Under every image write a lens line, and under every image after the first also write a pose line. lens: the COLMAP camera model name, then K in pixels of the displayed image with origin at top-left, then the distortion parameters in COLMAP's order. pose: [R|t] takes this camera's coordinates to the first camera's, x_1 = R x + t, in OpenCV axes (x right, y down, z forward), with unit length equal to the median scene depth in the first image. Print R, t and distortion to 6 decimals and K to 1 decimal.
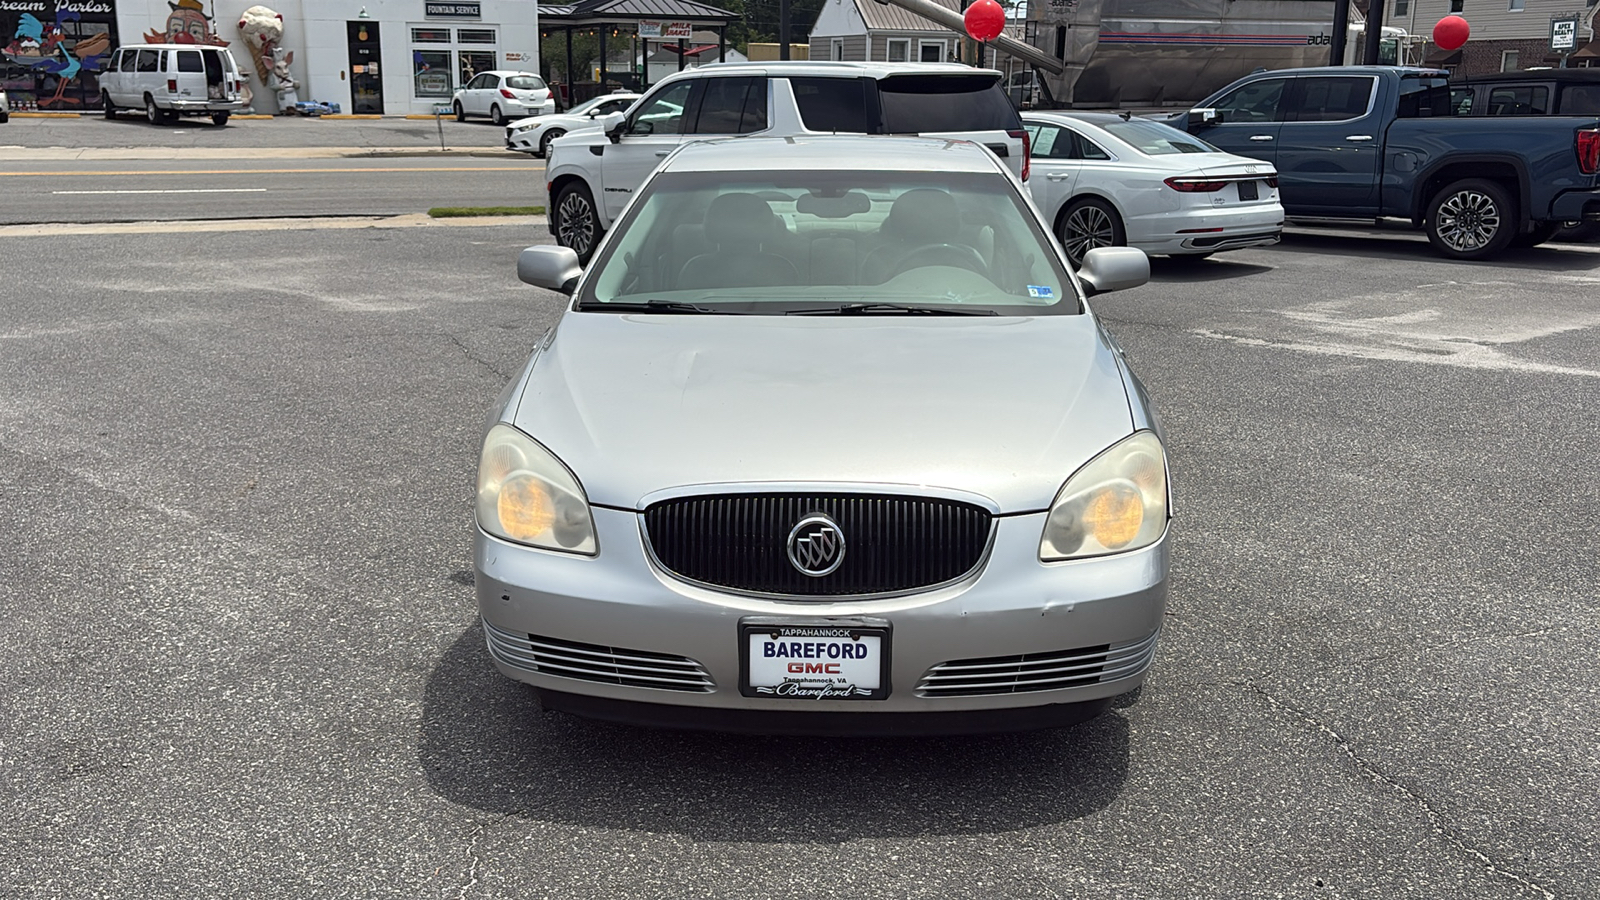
lens RADIAL K [[1485.0, 0, 824.8], [0, 1485.0, 449.3], [0, 0, 1]] dist [0.019829, 0.019829]
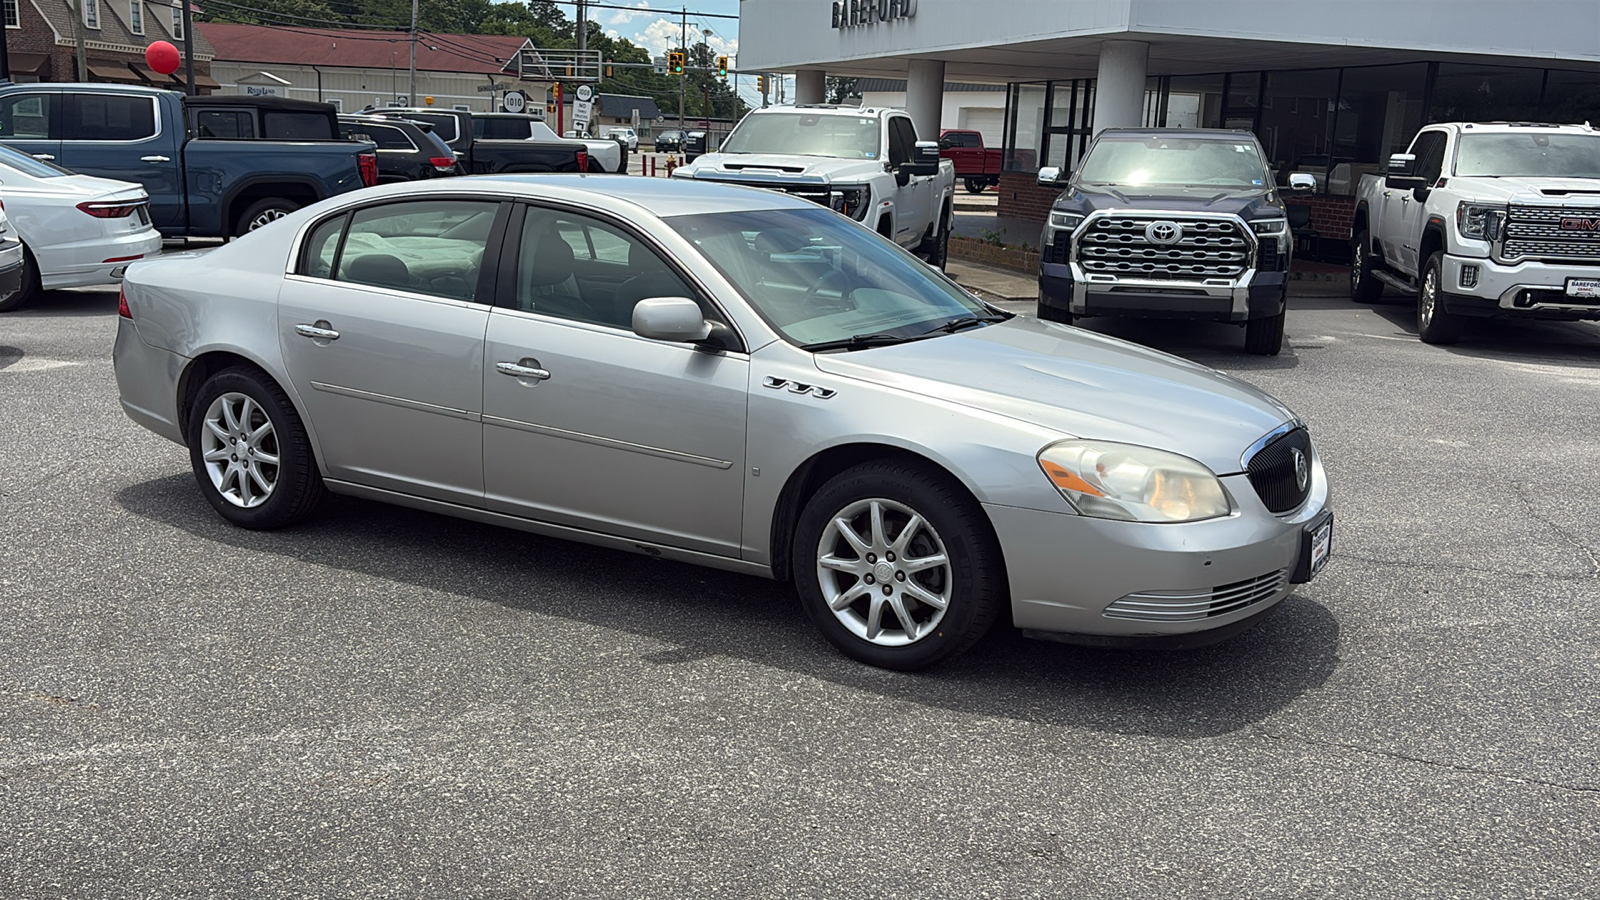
lens RADIAL K [[1441.3, 0, 833.0], [0, 1441.3, 454.0], [0, 0, 1]] dist [0.079611, -0.122888]
pose [[0.481936, -0.172776, 0.859003, -1.382496], [0.171868, 0.979962, 0.100680, -0.164229], [-0.859185, 0.099113, 0.501973, 0.644268]]
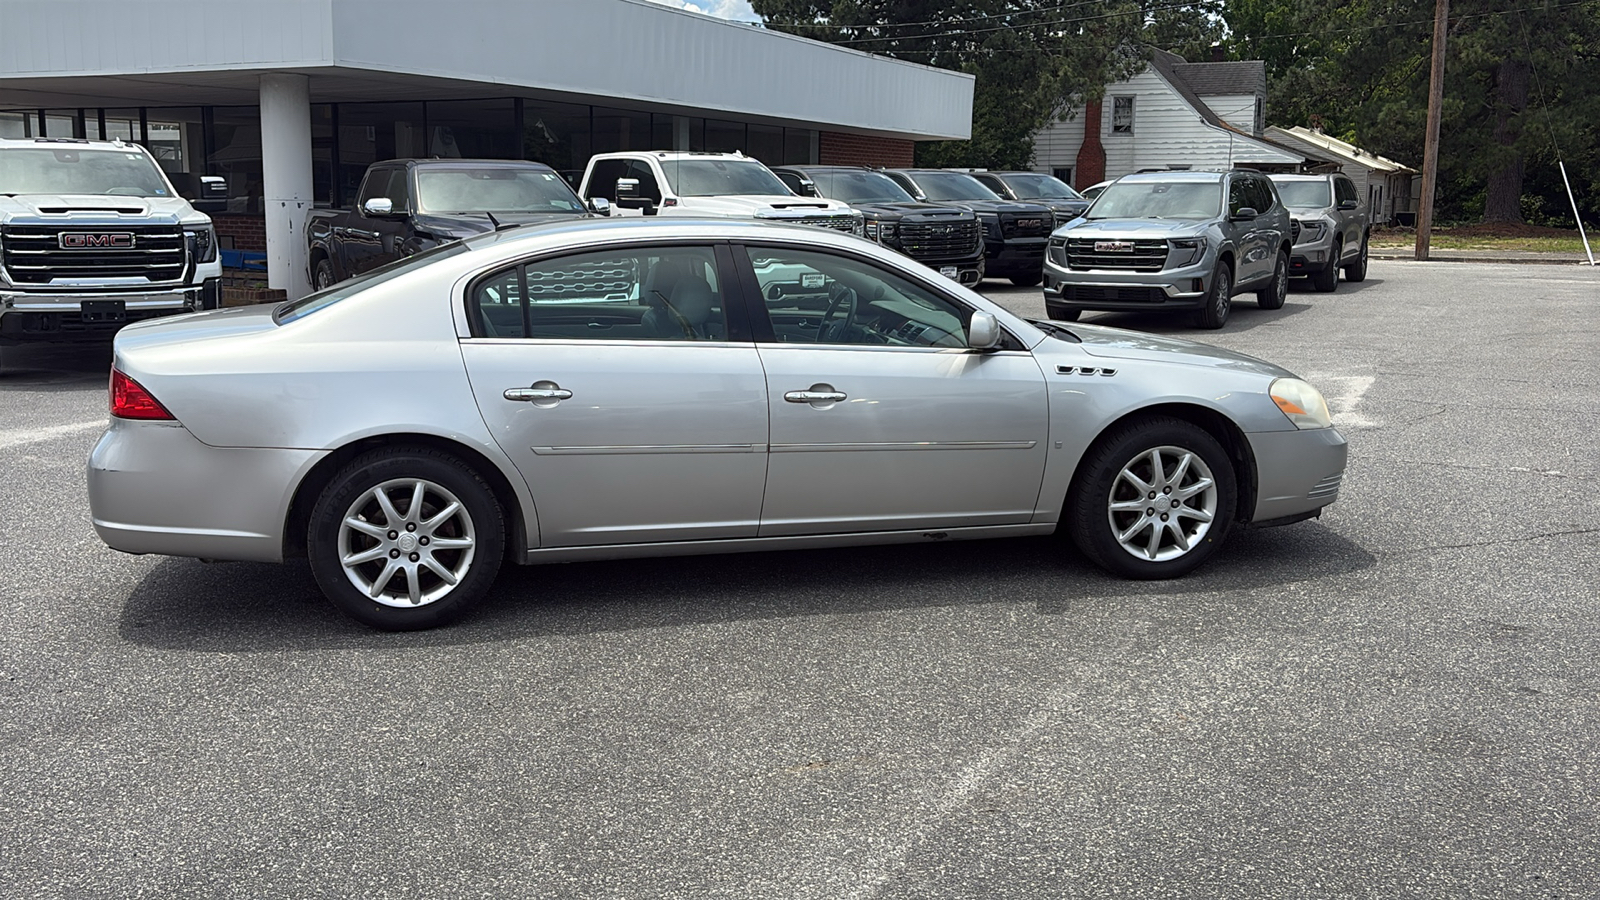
lens RADIAL K [[1419.7, 0, 738.0], [0, 1419.7, 444.4], [0, 0, 1]] dist [0.121434, -0.234907]
pose [[-0.223376, -0.176304, 0.958655, -1.732859], [0.224080, 0.947877, 0.226534, -0.472308], [-0.948626, 0.265417, -0.172226, 1.999081]]
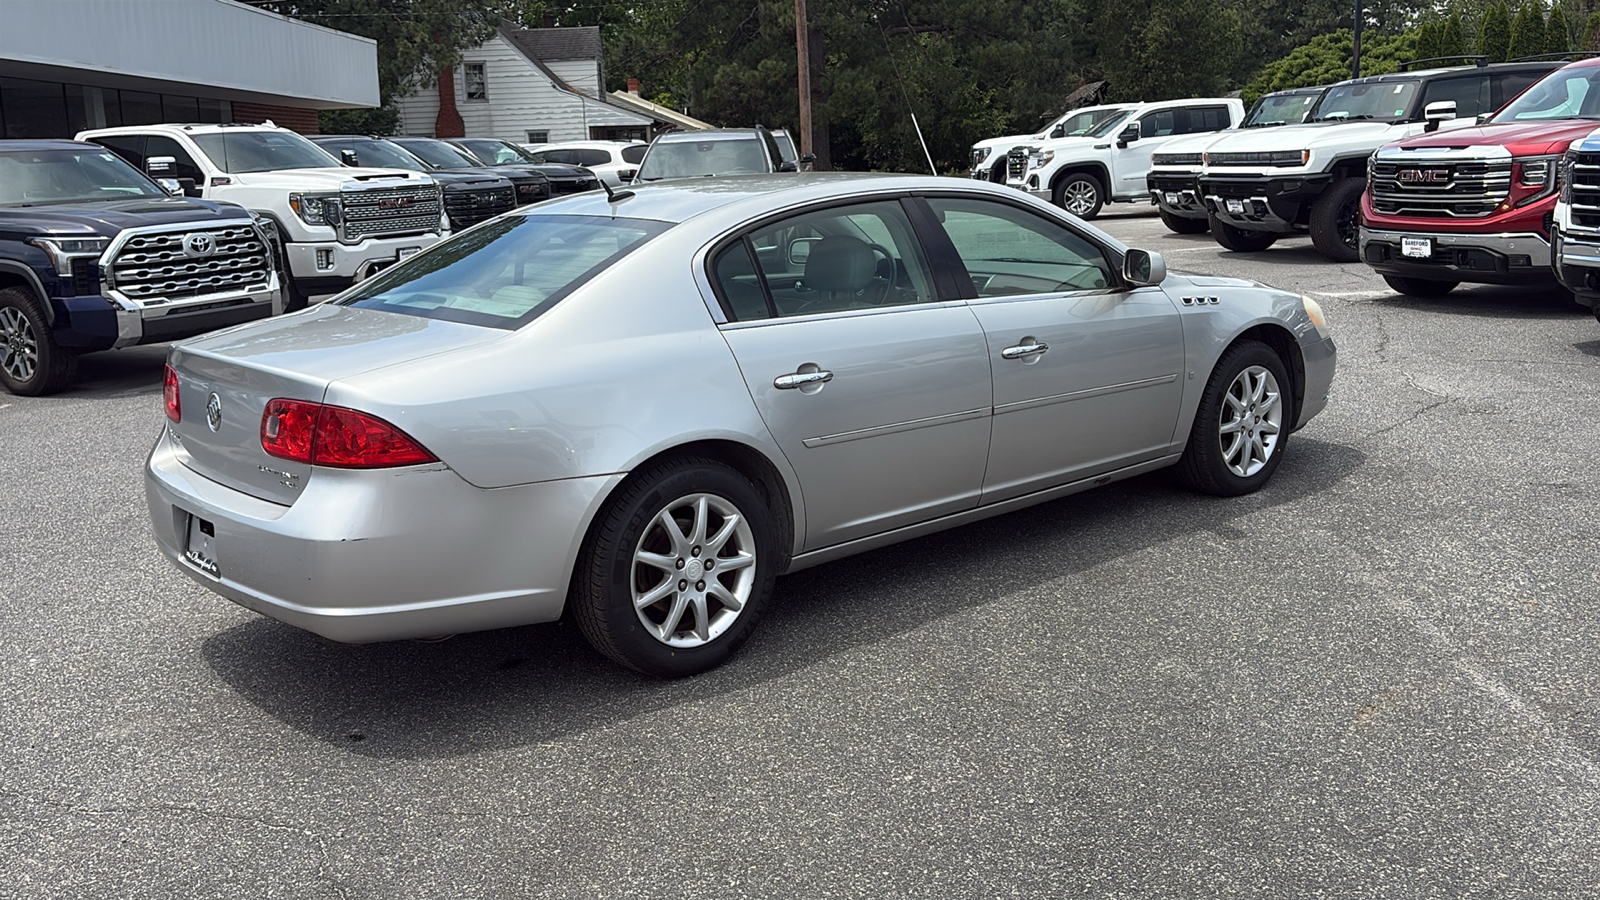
lens RADIAL K [[1455.1, 0, 710.0], [0, 1455.1, 442.6], [0, 0, 1]] dist [0.030752, -0.011329]
pose [[-0.627067, -0.133368, 0.767464, -1.224133], [0.220688, 0.914452, 0.339227, -0.648247], [-0.747050, 0.382088, -0.543989, 2.737828]]
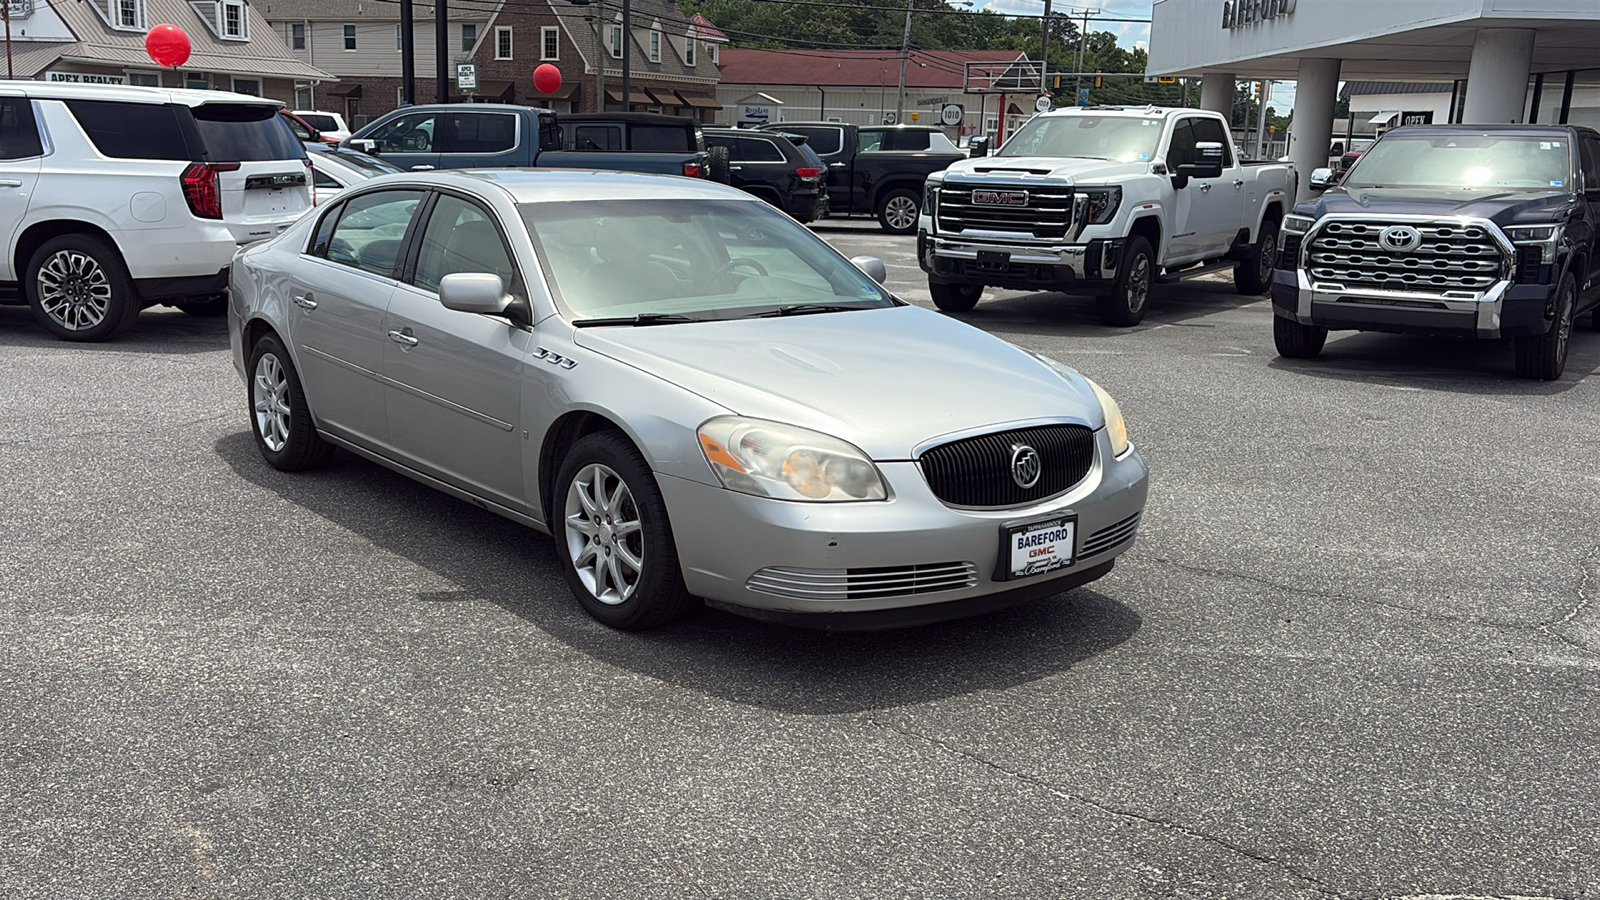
lens RADIAL K [[1459.8, 0, 800.0], [0, 1459.8, 450.0], [0, 0, 1]] dist [0.030311, -0.019015]
pose [[0.758528, -0.122516, 0.640019, -1.005793], [0.131099, 0.990776, 0.034285, -0.024465], [-0.638316, 0.057899, 0.767594, 0.073188]]
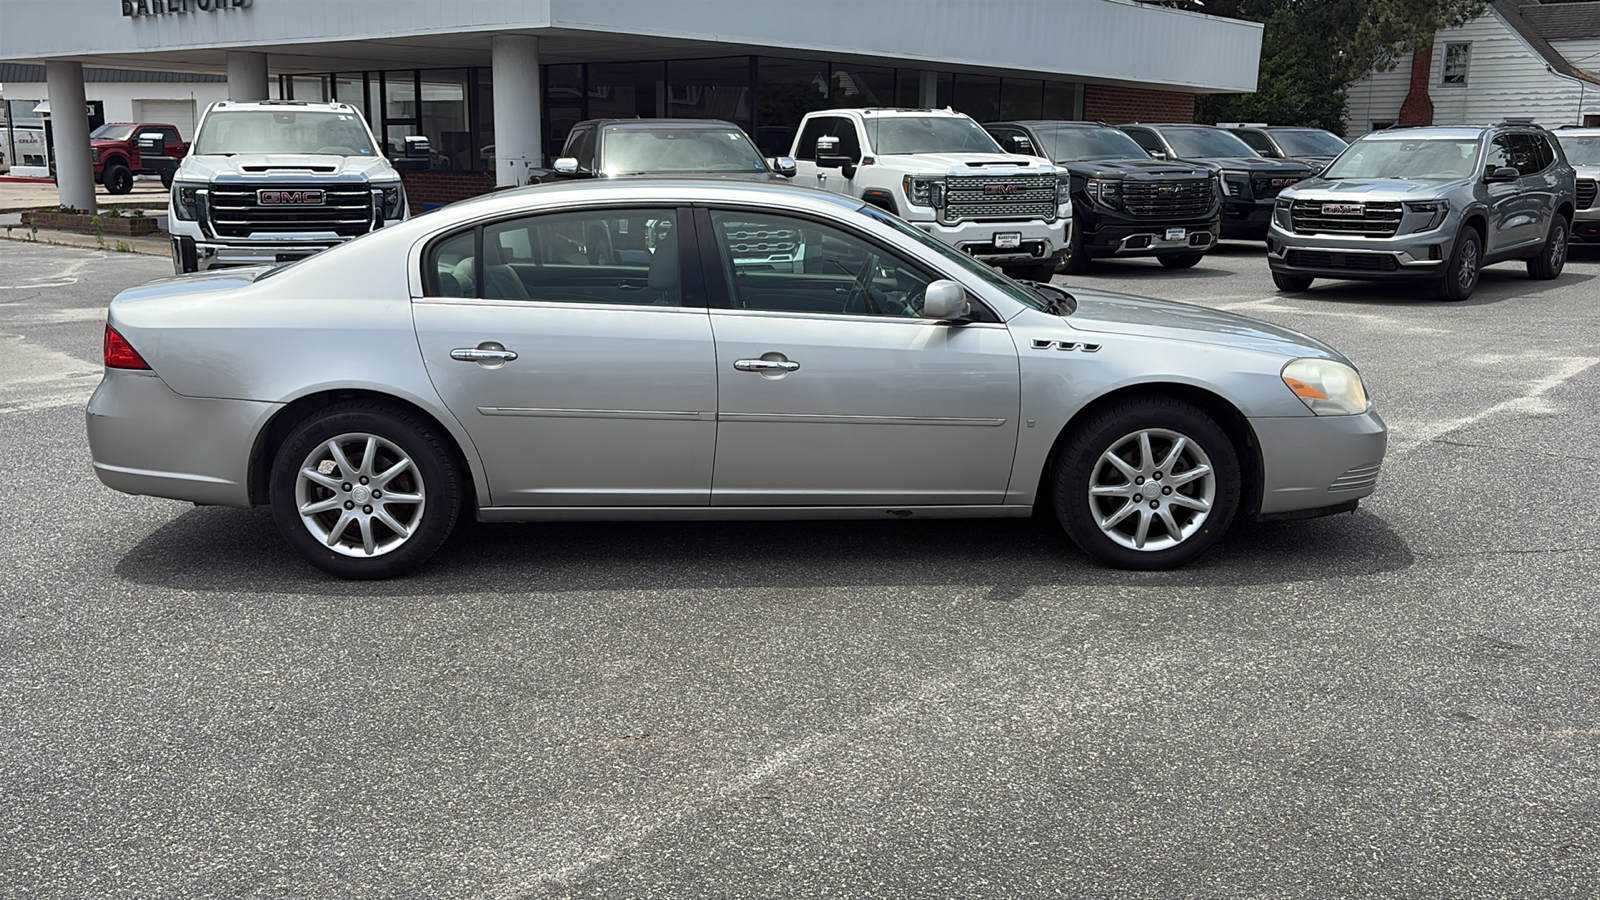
lens RADIAL K [[1422.6, 0, 763.6], [0, 1422.6, 455.8], [0, 0, 1]] dist [0.138228, -0.329327]
pose [[-0.031114, -0.216072, 0.975882, -1.759835], [0.230829, 0.948408, 0.217348, -0.391371], [-0.972497, 0.232024, 0.020367, 1.634345]]
